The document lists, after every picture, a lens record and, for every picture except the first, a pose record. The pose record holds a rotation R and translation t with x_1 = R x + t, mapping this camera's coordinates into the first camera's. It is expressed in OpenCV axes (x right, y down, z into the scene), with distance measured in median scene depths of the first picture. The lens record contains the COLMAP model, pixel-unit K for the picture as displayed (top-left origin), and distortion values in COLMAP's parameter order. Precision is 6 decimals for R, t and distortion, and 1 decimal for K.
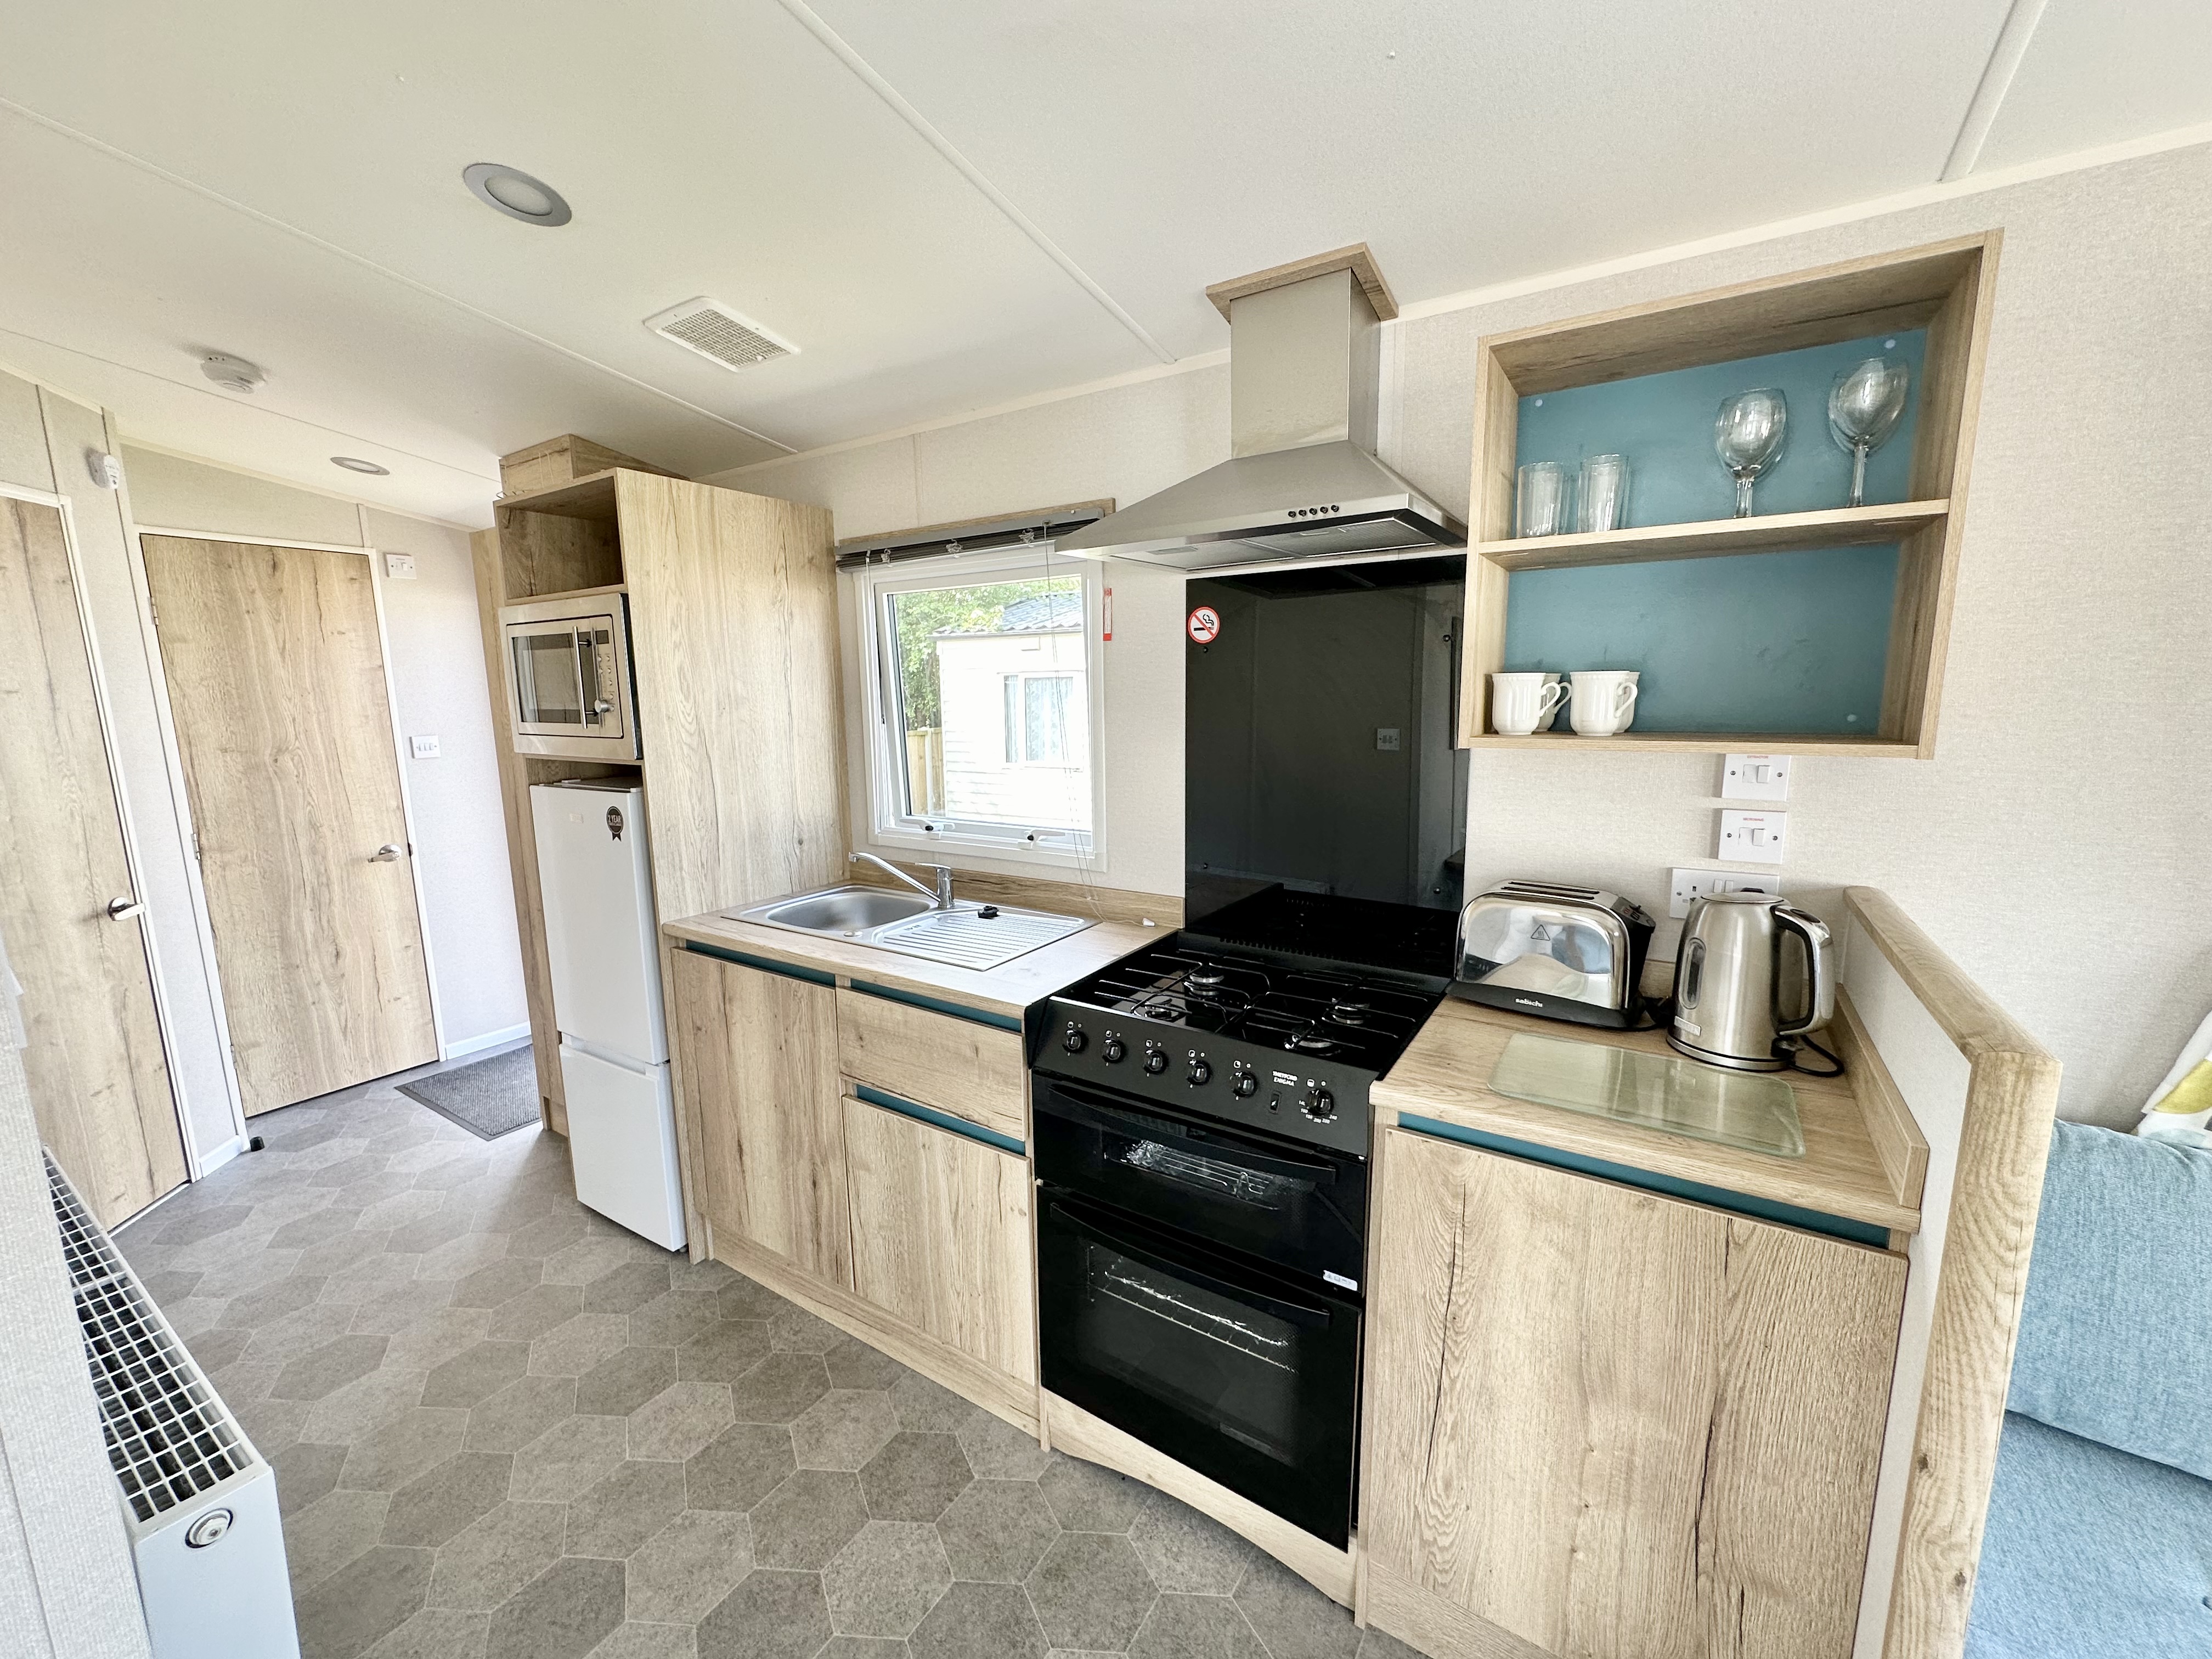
lens RADIAL K [[882.9, 0, 1106.0], [0, 882.9, 829.5], [0, 0, 1]] dist [-0.001665, -0.000215]
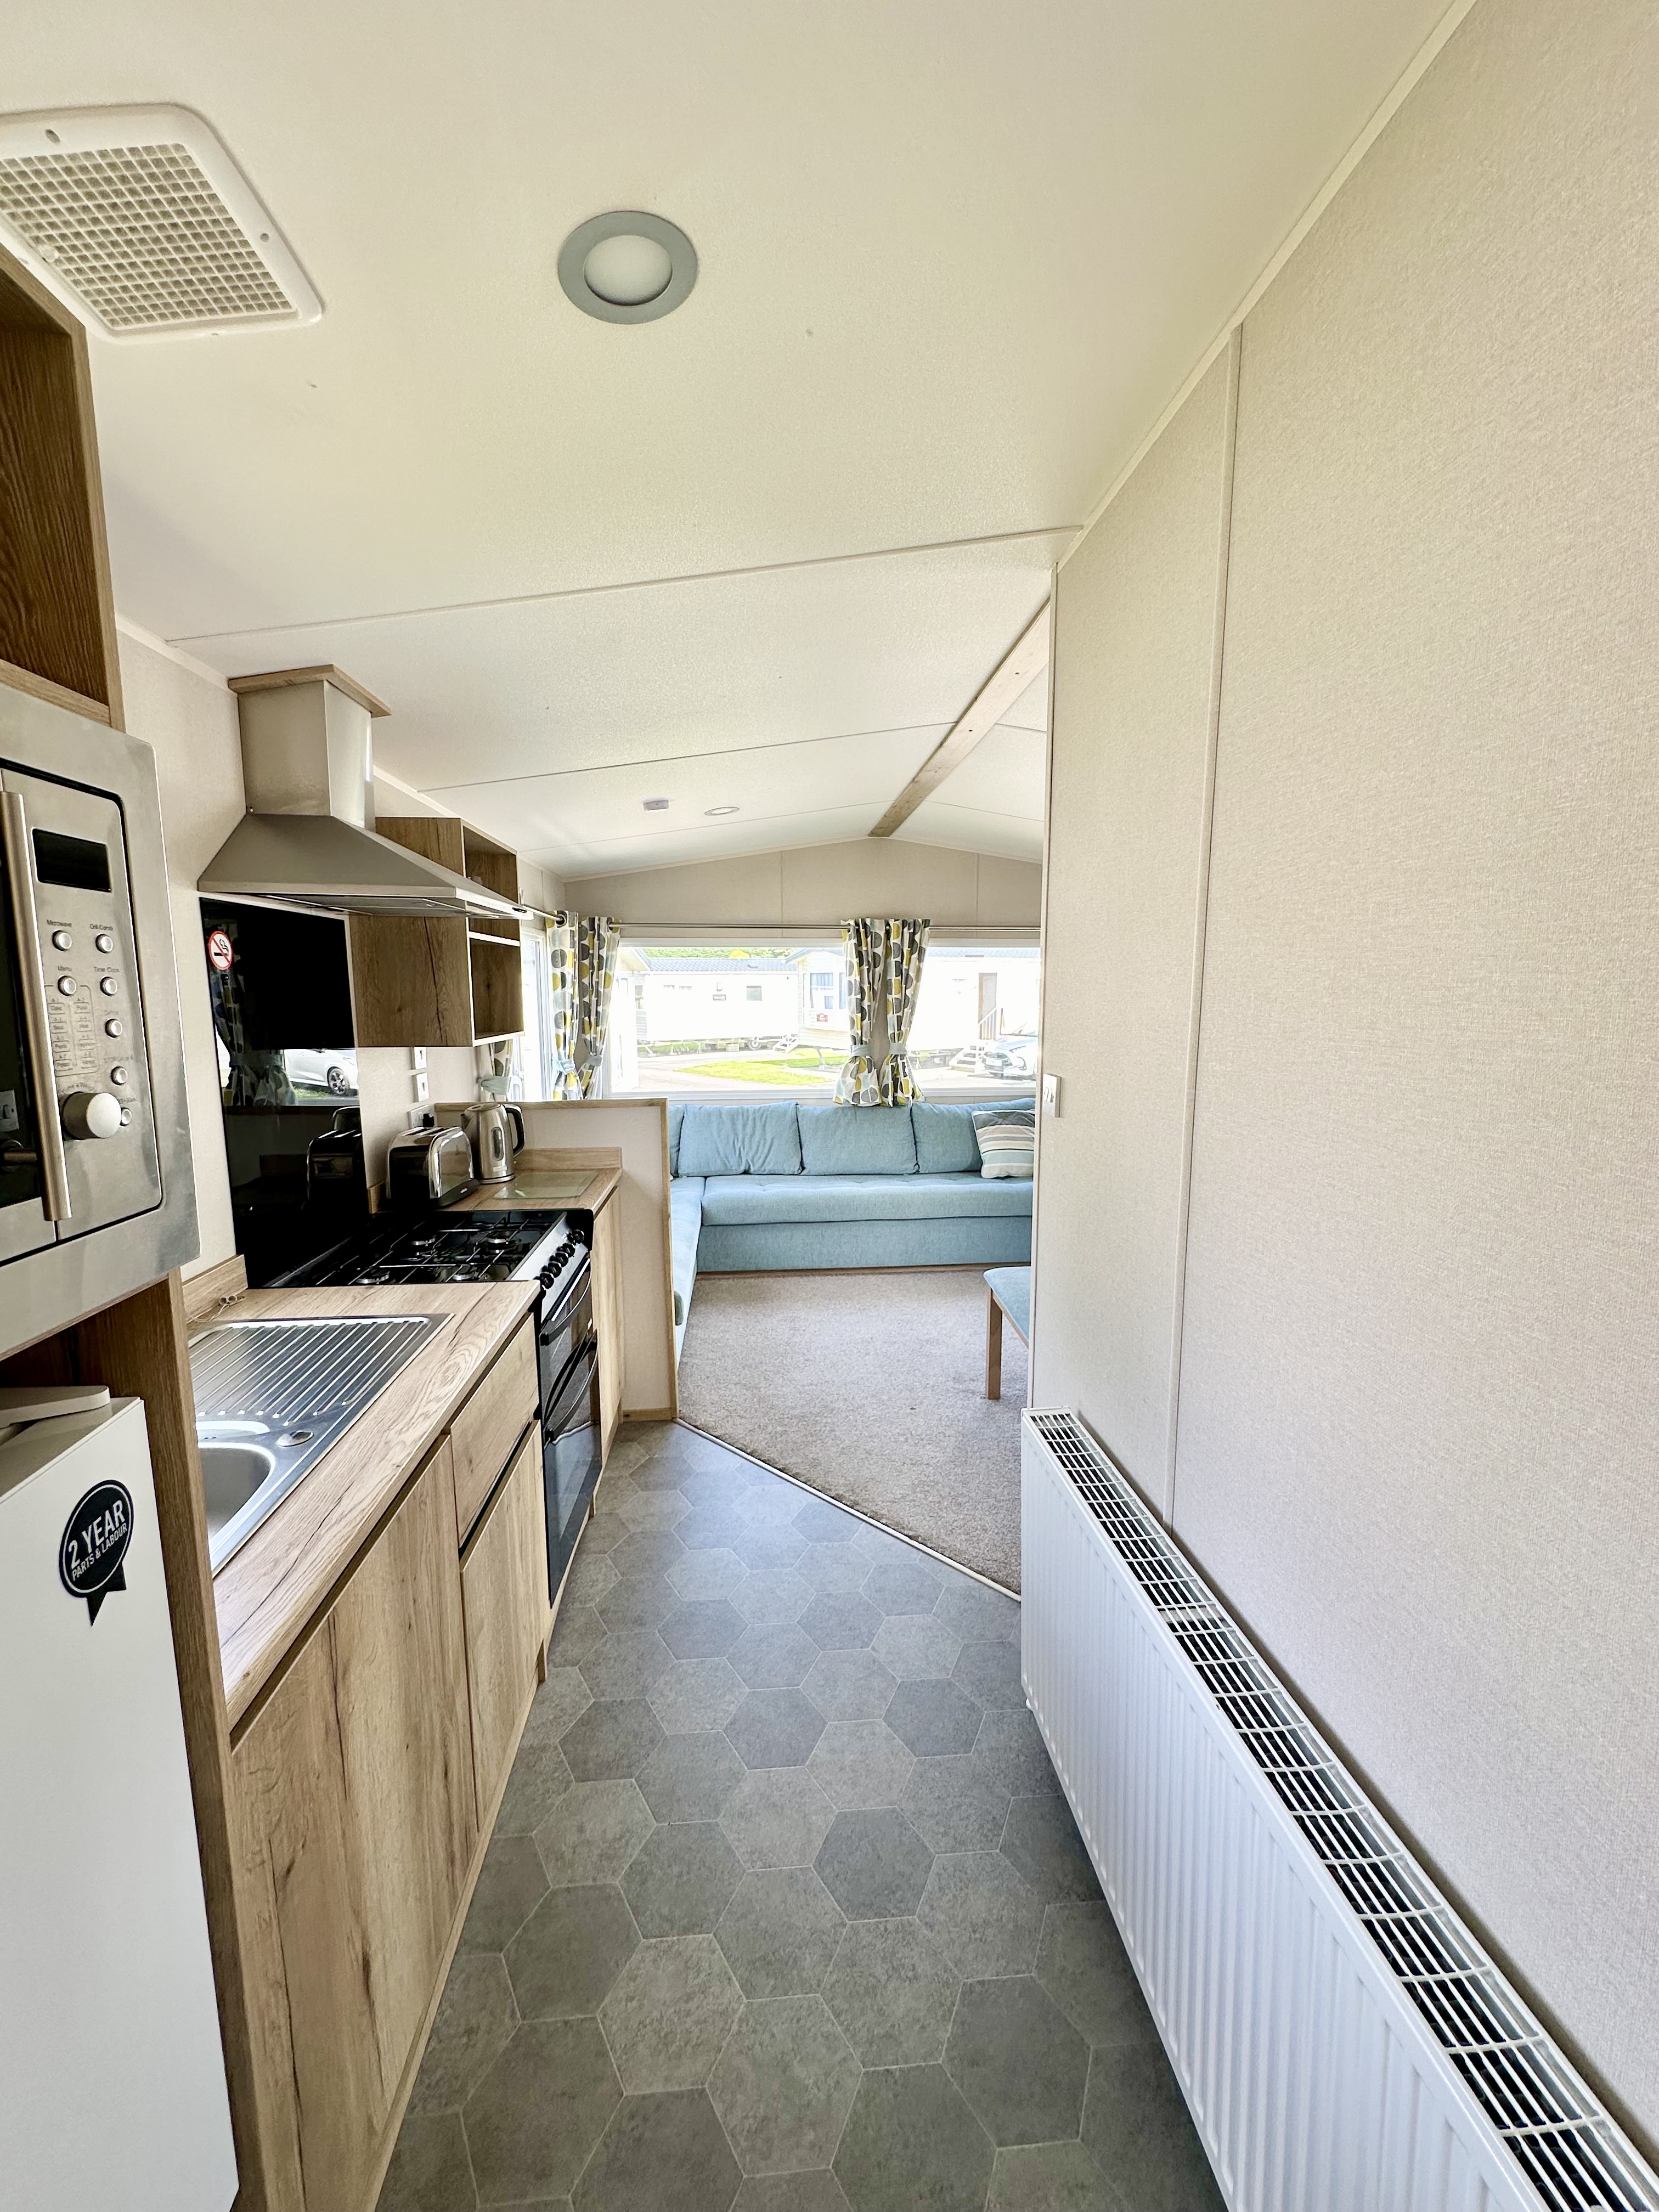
lens RADIAL K [[882.9, 0, 829.5], [0, 882.9, 1106.0], [0, 0, 1]] dist [-0.001665, -0.000215]
pose [[-0.615500, -0.087723, 0.783240, -1.352061], [0.139802, 0.965875, 0.218040, -0.249411], [-0.775639, 0.243702, -0.582232, 1.442211]]
